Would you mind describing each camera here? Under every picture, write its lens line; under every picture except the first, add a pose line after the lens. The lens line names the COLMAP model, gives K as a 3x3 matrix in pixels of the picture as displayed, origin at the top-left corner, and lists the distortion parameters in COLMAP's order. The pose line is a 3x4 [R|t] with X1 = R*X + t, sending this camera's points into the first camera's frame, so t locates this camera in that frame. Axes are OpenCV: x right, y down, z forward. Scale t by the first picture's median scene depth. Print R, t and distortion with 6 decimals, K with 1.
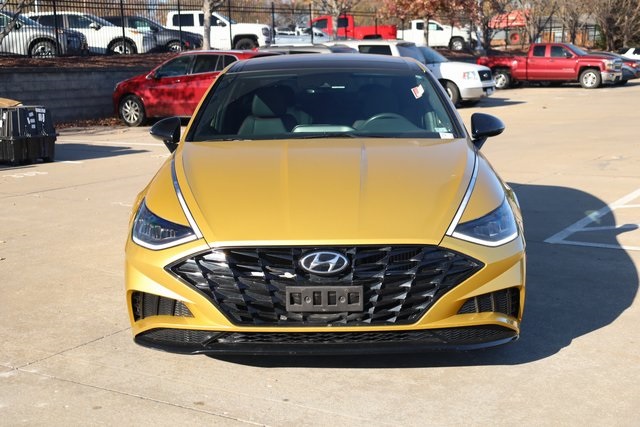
lens RADIAL K [[922.6, 0, 319.9], [0, 922.6, 213.6], [0, 0, 1]] dist [-0.036898, 0.000000]
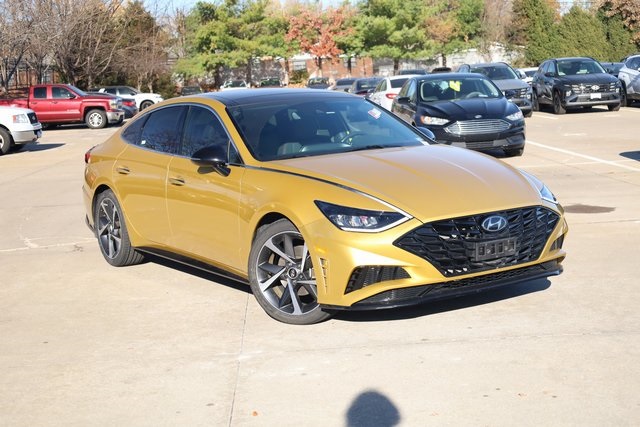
lens RADIAL K [[986.5, 0, 320.4], [0, 986.5, 213.1], [0, 0, 1]] dist [0.046795, 0.000000]
pose [[0.816664, -0.095346, 0.569182, -0.130422], [0.126898, 0.991788, -0.015935, 0.003164], [-0.562989, 0.085241, 0.822057, -0.014503]]
